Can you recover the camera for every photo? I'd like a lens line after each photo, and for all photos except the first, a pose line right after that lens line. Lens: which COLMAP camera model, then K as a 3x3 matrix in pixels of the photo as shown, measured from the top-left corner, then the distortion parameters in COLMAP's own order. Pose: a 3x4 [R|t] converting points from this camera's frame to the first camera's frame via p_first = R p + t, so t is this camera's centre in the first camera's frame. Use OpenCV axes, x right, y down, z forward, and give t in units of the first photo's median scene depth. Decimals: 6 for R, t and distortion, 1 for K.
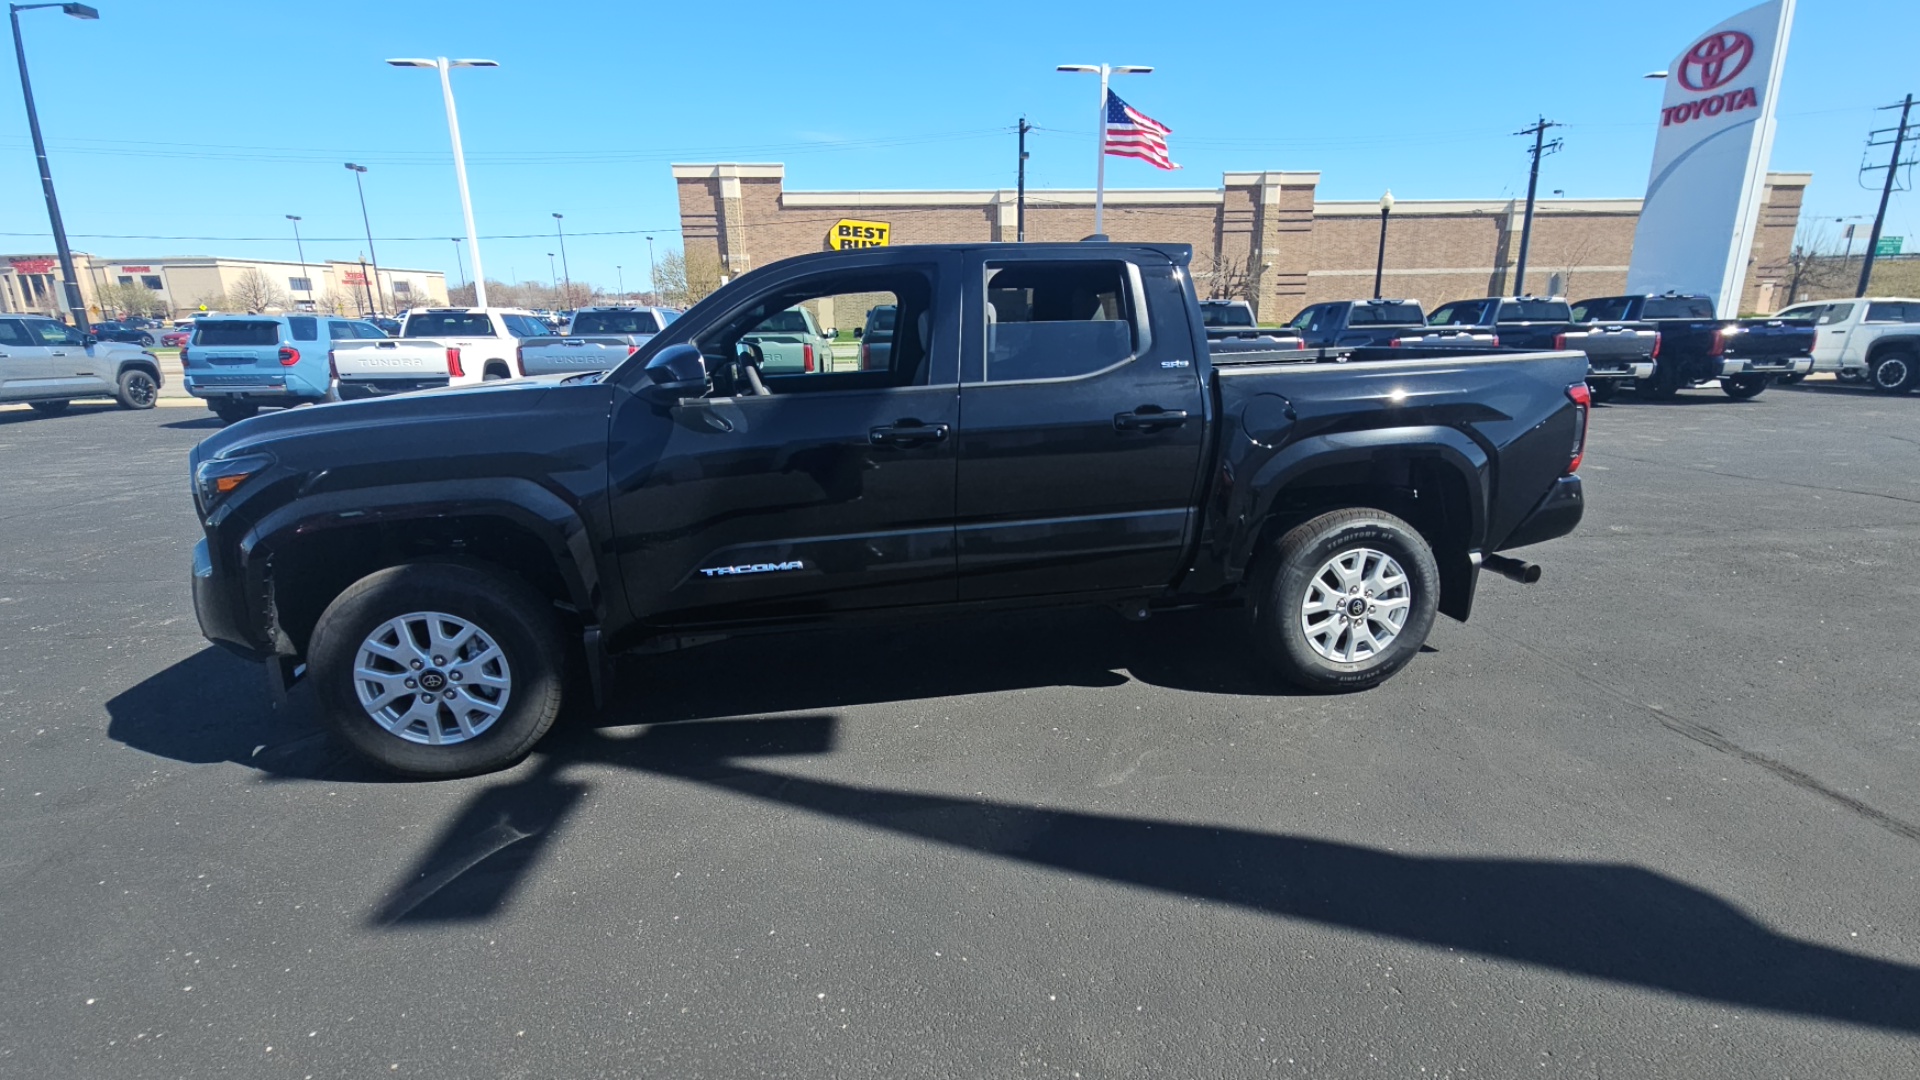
lens RADIAL K [[855.7, 0, 979.4], [0, 855.7, 541.5], [0, 0, 1]] dist [0.008267, -0.006589]
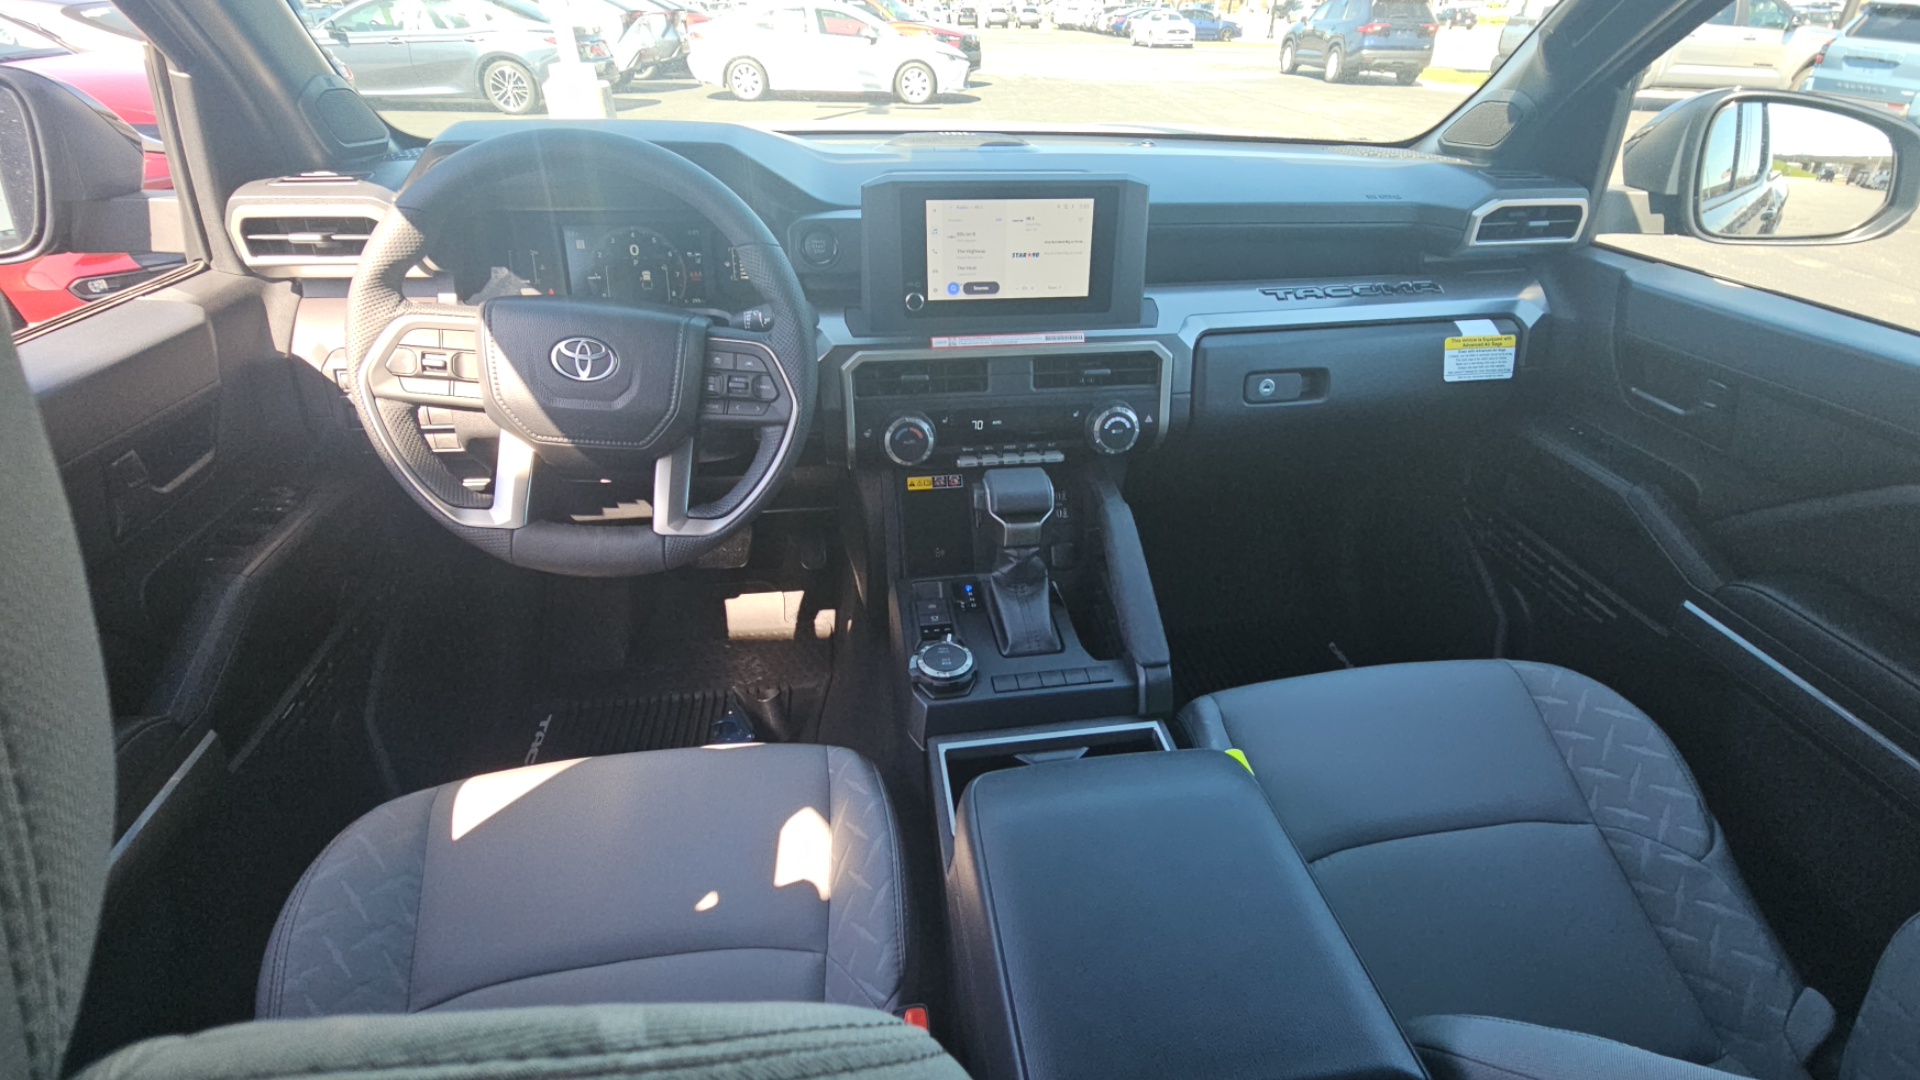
lens RADIAL K [[855.7, 0, 979.4], [0, 855.7, 541.5], [0, 0, 1]] dist [0.008267, -0.006589]
pose [[-0.027080, 0.542888, -0.839369, -0.006185], [-0.260822, 0.806754, 0.530208, -0.063315], [0.965007, 0.233284, 0.119750, 0.249845]]
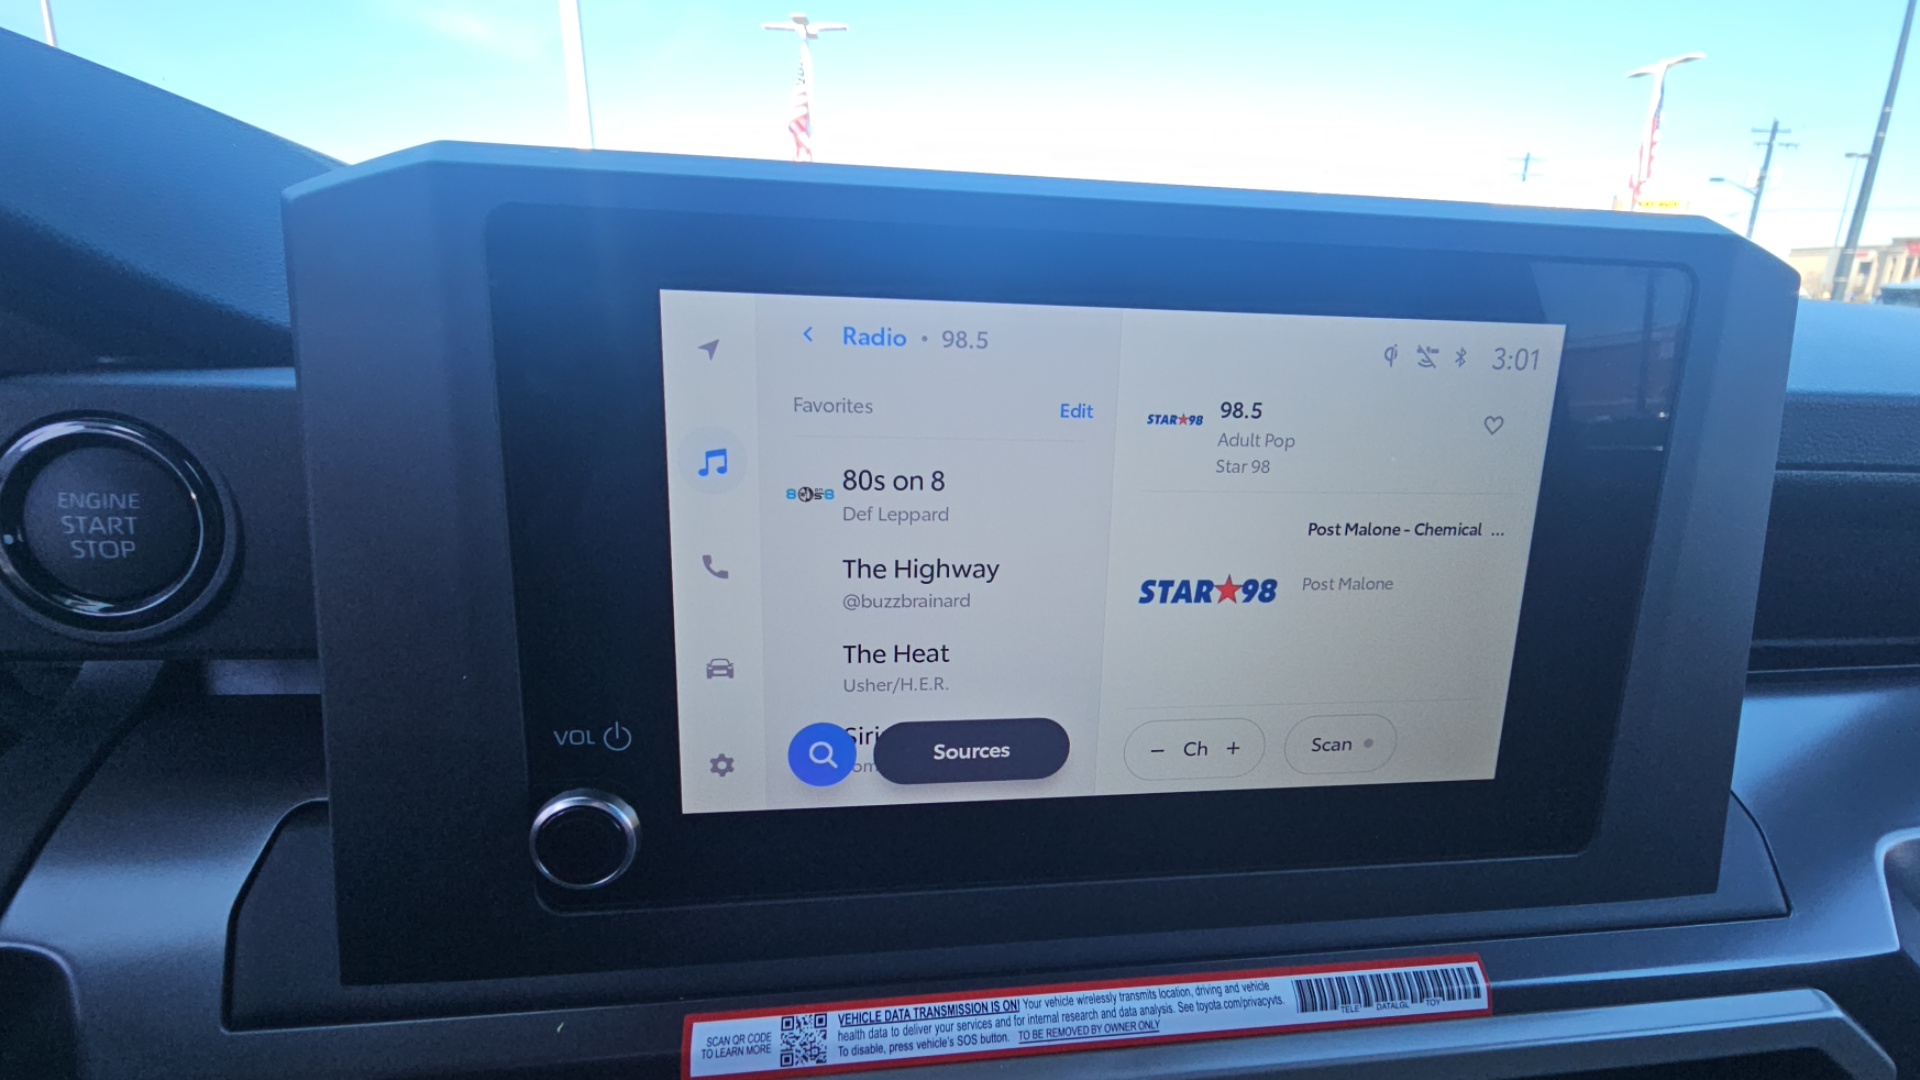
lens RADIAL K [[861.8, 0, 981.0], [0, 861.8, 541.5], [0, 0, 1]] dist [0.012466, -0.009860]
pose [[-0.054838, 0.292789, -0.954603, -0.060344], [-0.278604, 0.913585, 0.296213, -0.050846], [0.958839, 0.282200, 0.031473, 0.252141]]
